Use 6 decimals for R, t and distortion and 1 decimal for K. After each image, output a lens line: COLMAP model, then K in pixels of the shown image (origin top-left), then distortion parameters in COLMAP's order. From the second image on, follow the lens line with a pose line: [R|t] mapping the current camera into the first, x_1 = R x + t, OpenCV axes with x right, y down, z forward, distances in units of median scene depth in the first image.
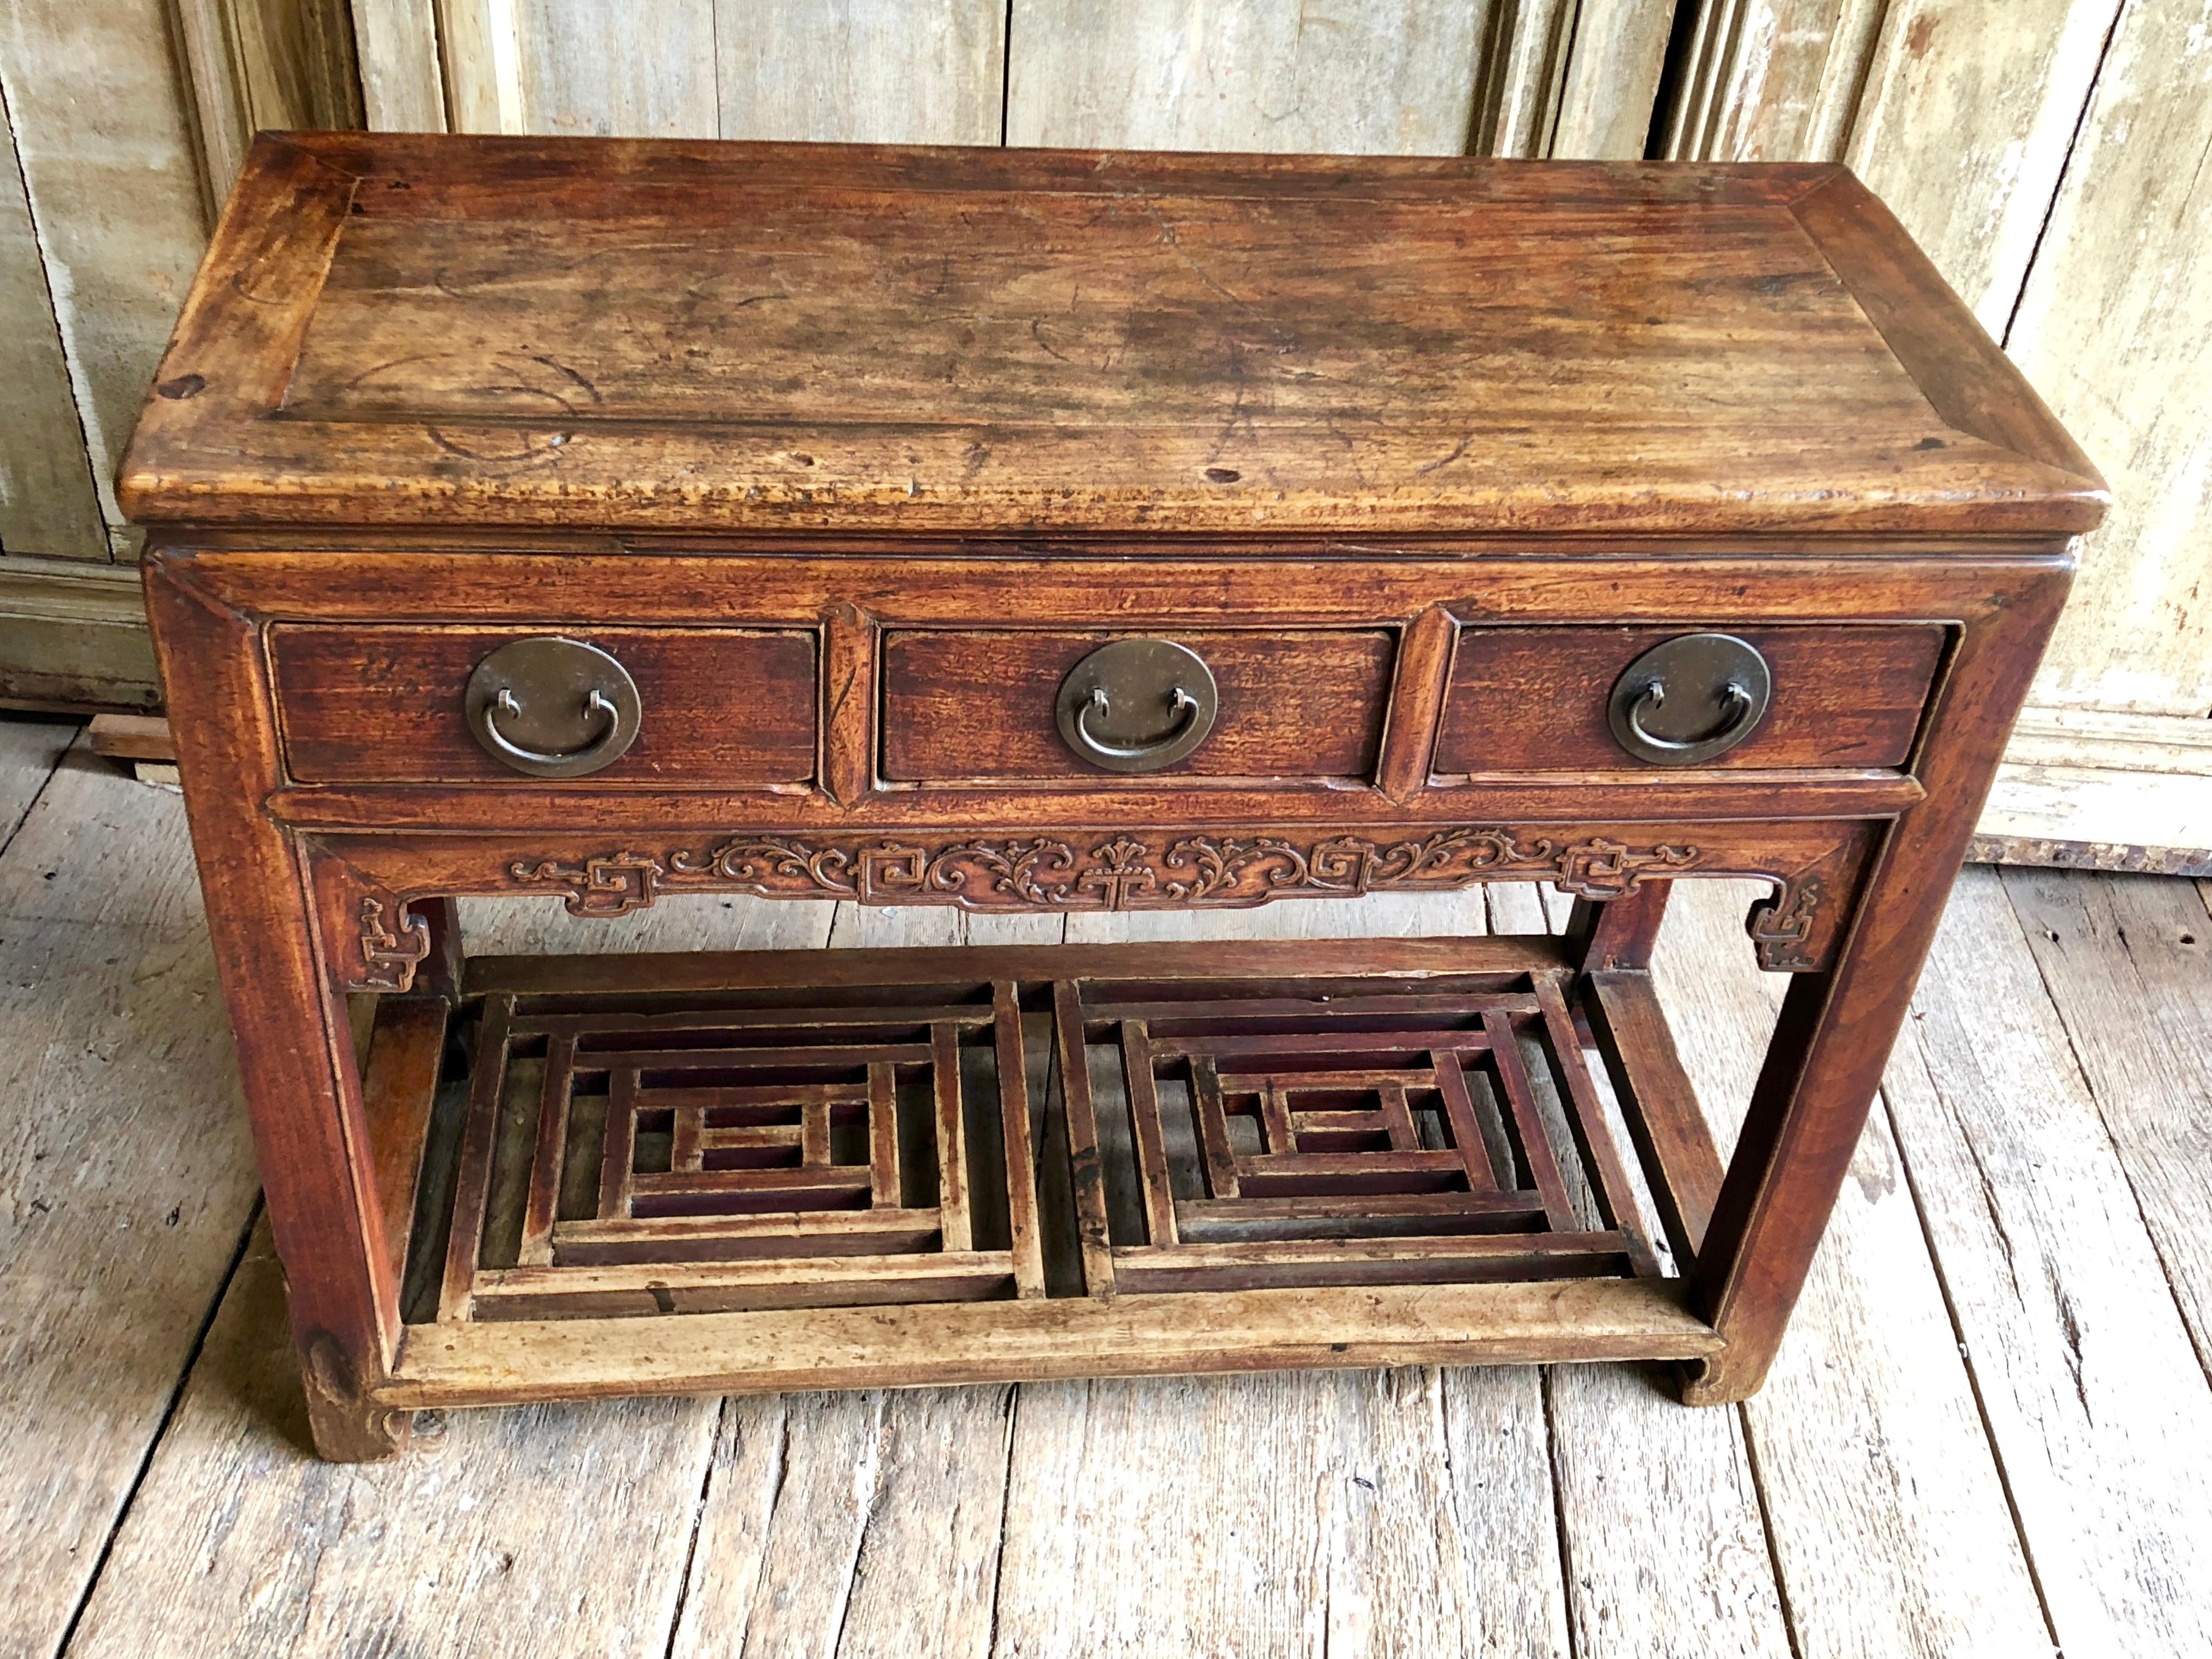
lens RADIAL K [[2405.1, 0, 1072.6], [0, 2405.1, 806.2], [0, 0, 1]] dist [0.080555, 0.000000]
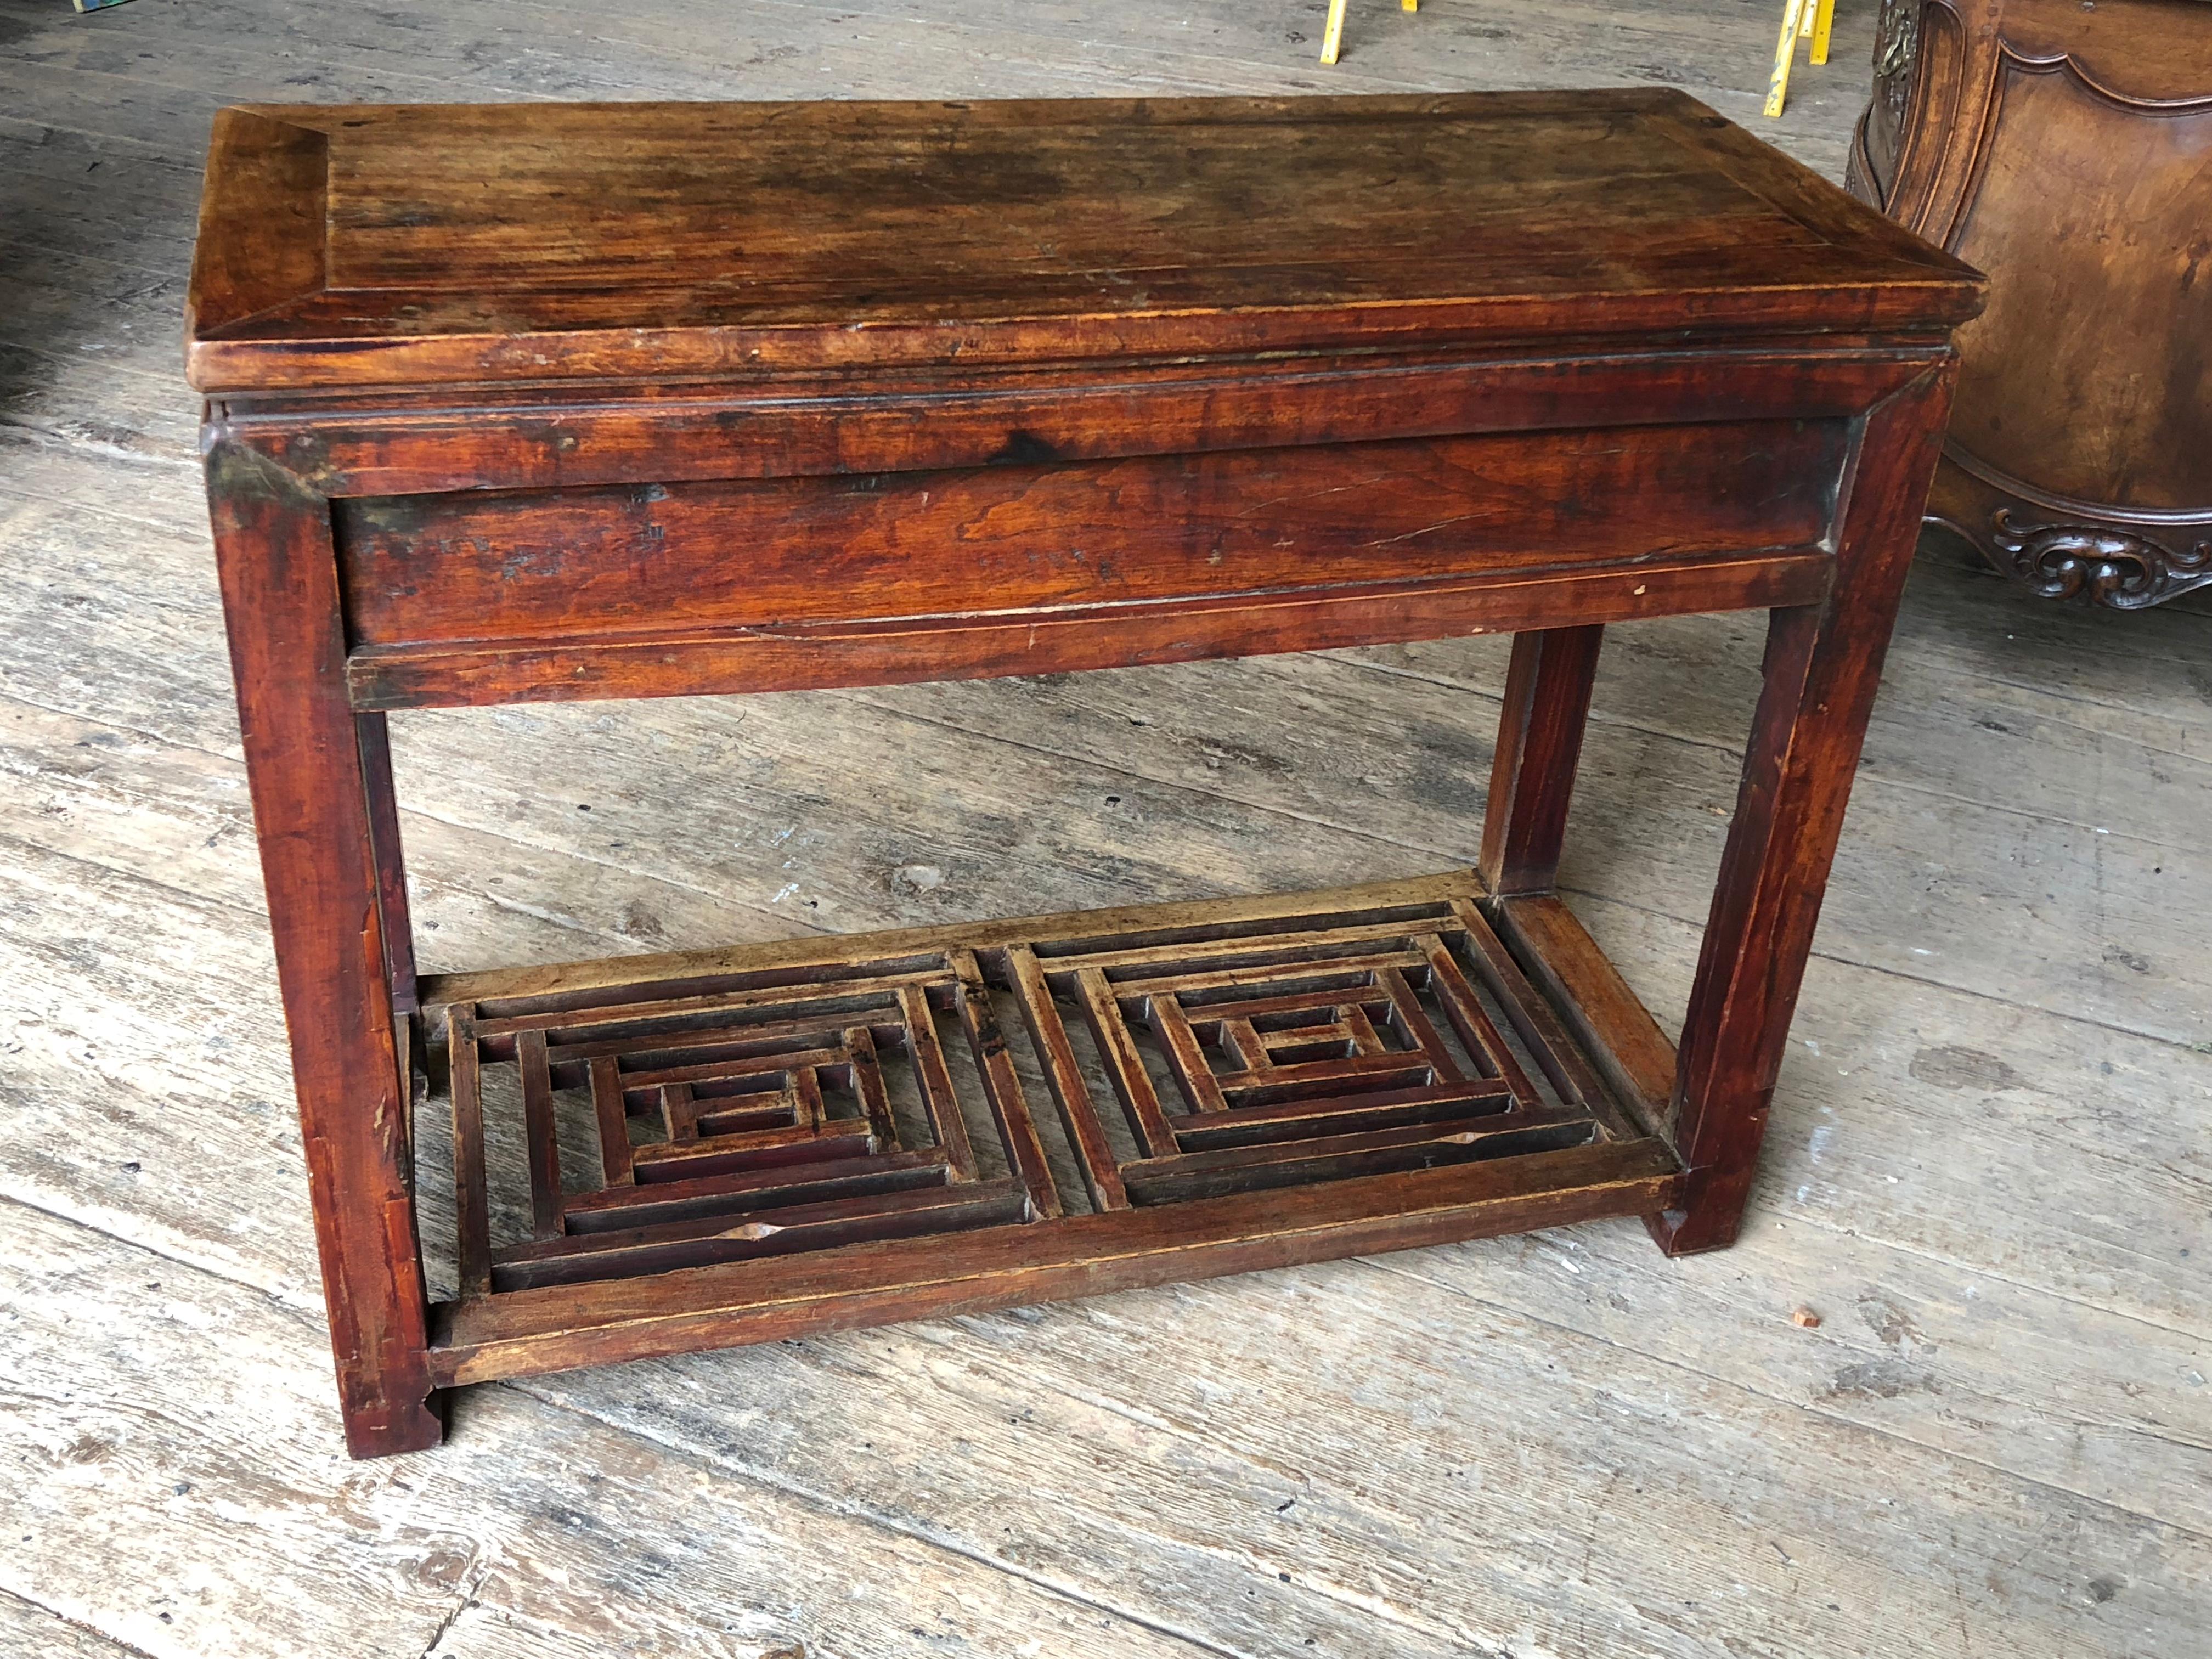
lens RADIAL K [[2386.6, 0, 1104.3], [0, 2386.6, 841.8], [0, 0, 1]] dist [0.060922, 0.000000]
pose [[-0.978262, -0.007252, -0.207246, 0.221472], [-0.198319, 0.324802, 0.924756, -1.084721], [0.060608, 0.945754, -0.319180, 1.585969]]
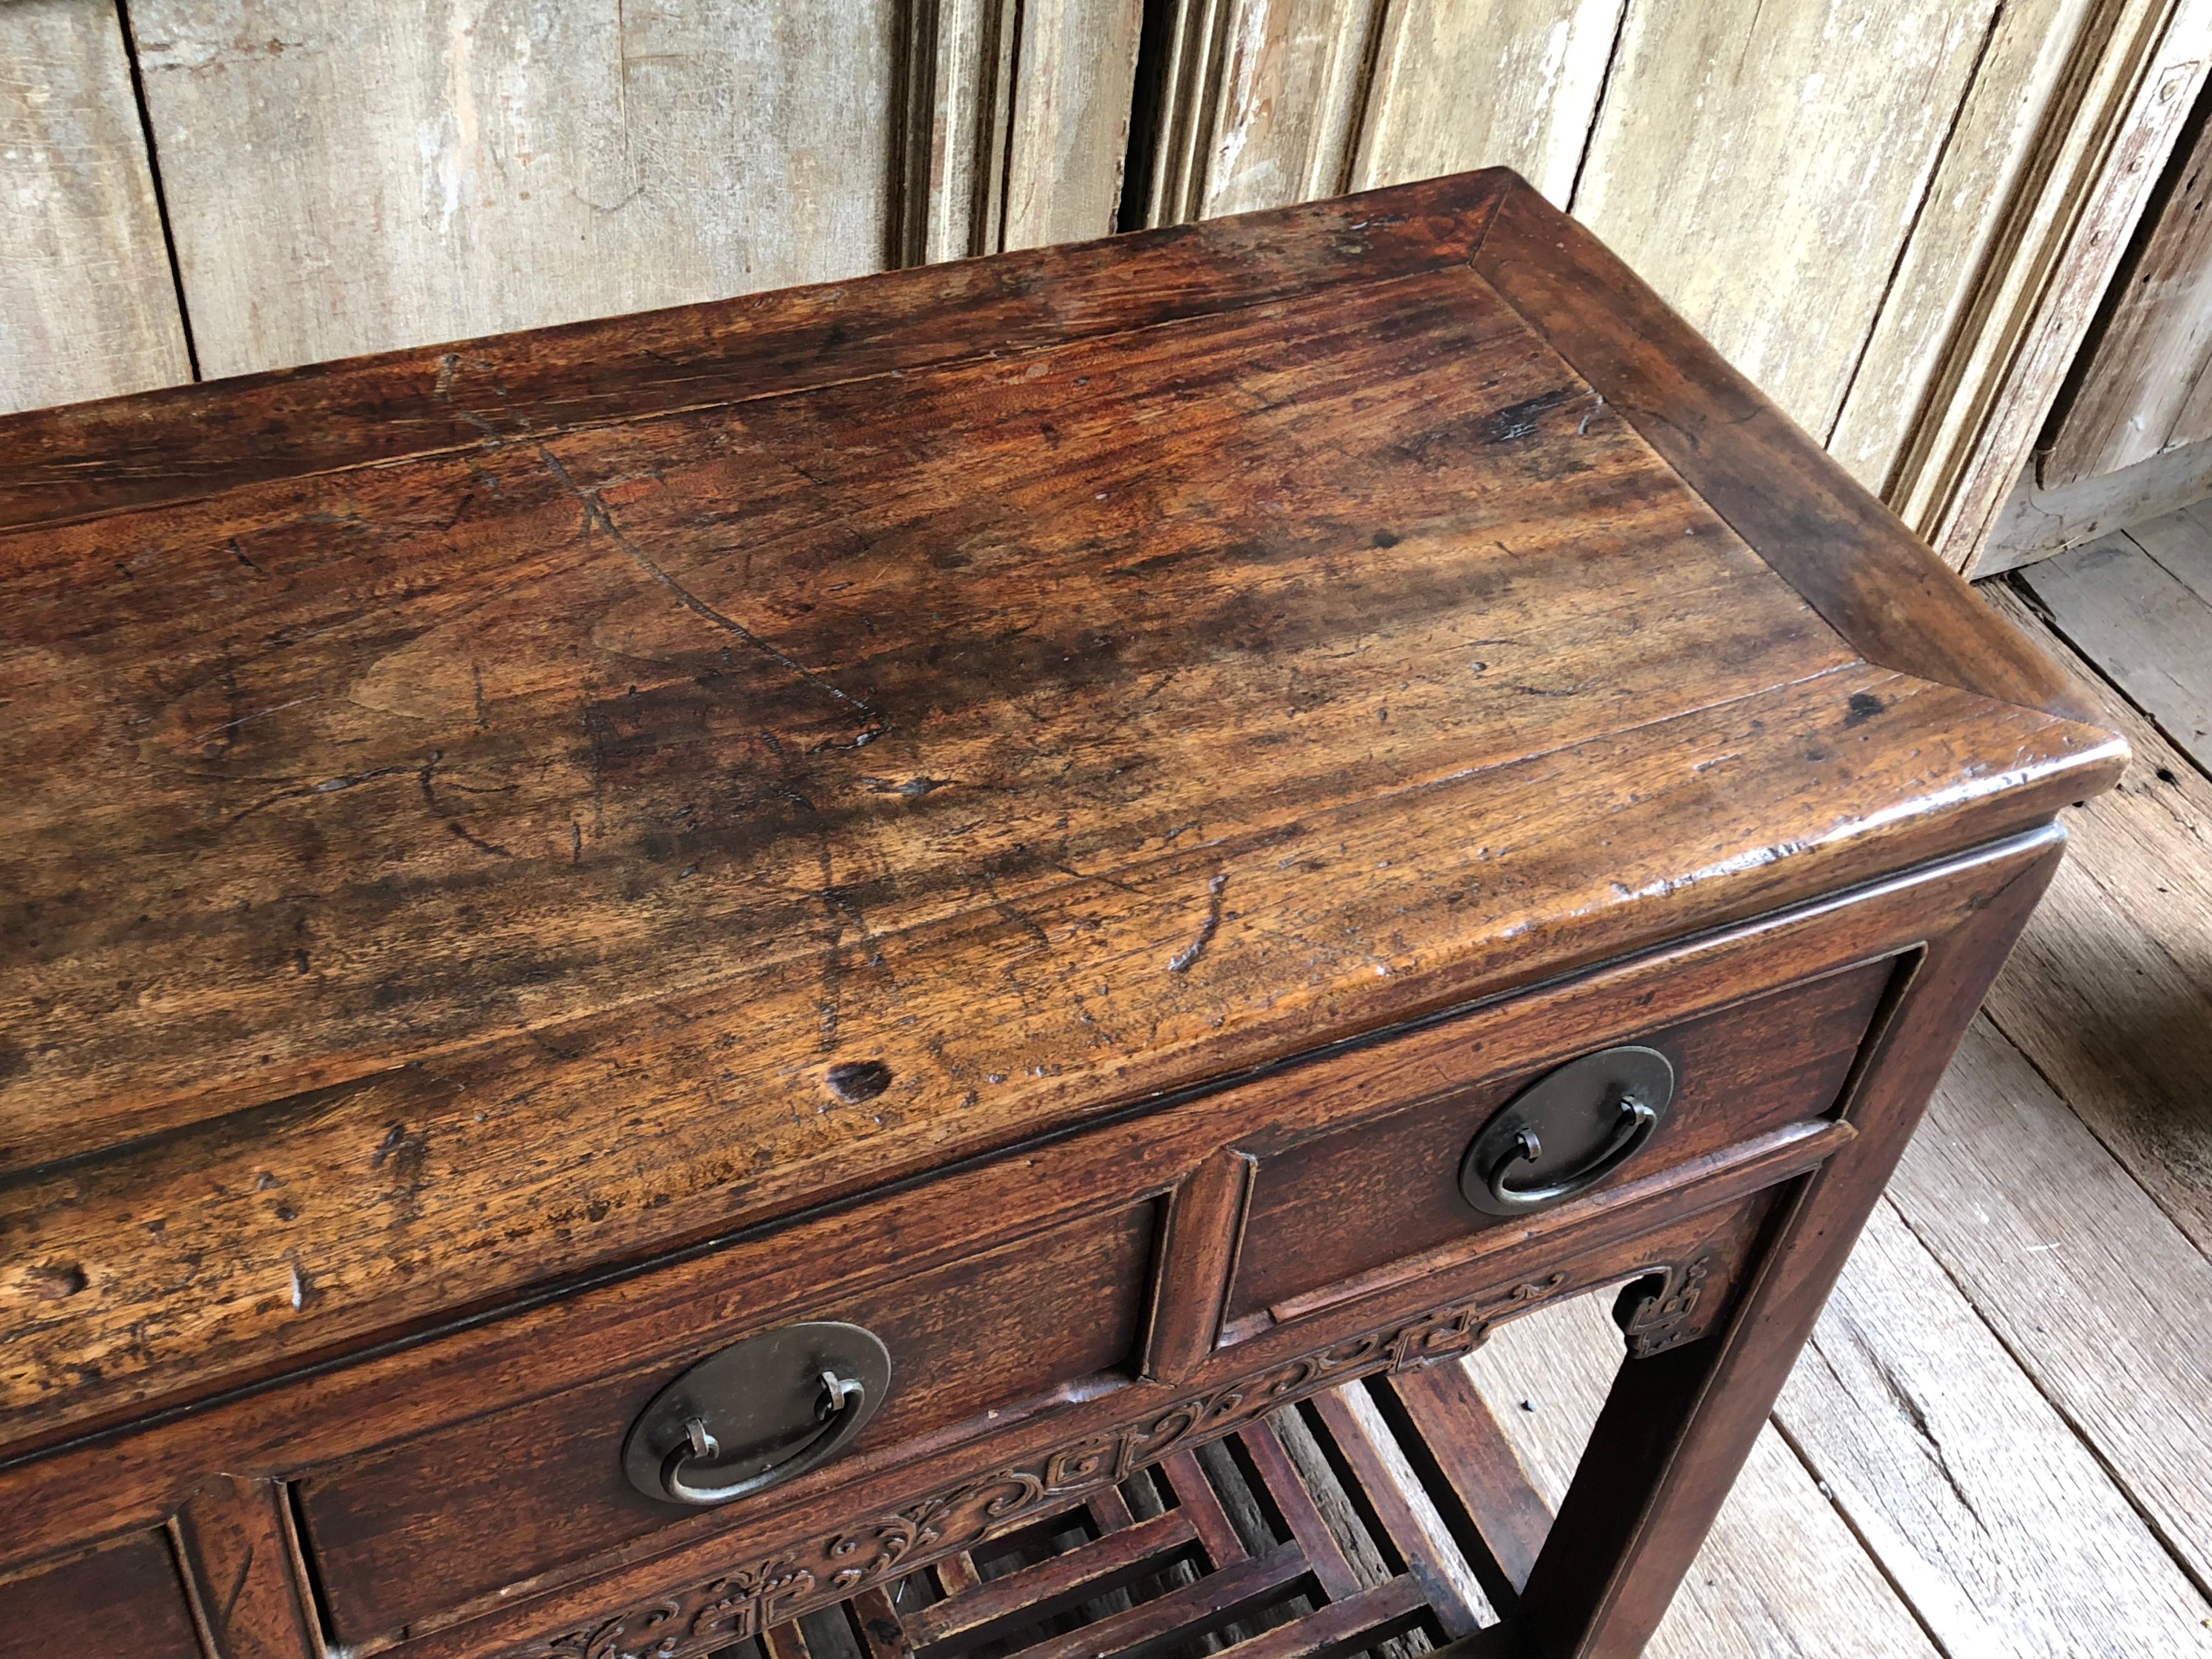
lens RADIAL K [[2386.6, 0, 1069.6], [0, 2386.6, 815.0], [0, 0, 1]] dist [0.060922, 0.000000]
pose [[0.943663, -0.220803, 0.246467, -0.013255], [0.187649, 0.970555, 0.151031, -0.239913], [-0.272558, -0.096273, 0.957311, 0.404442]]
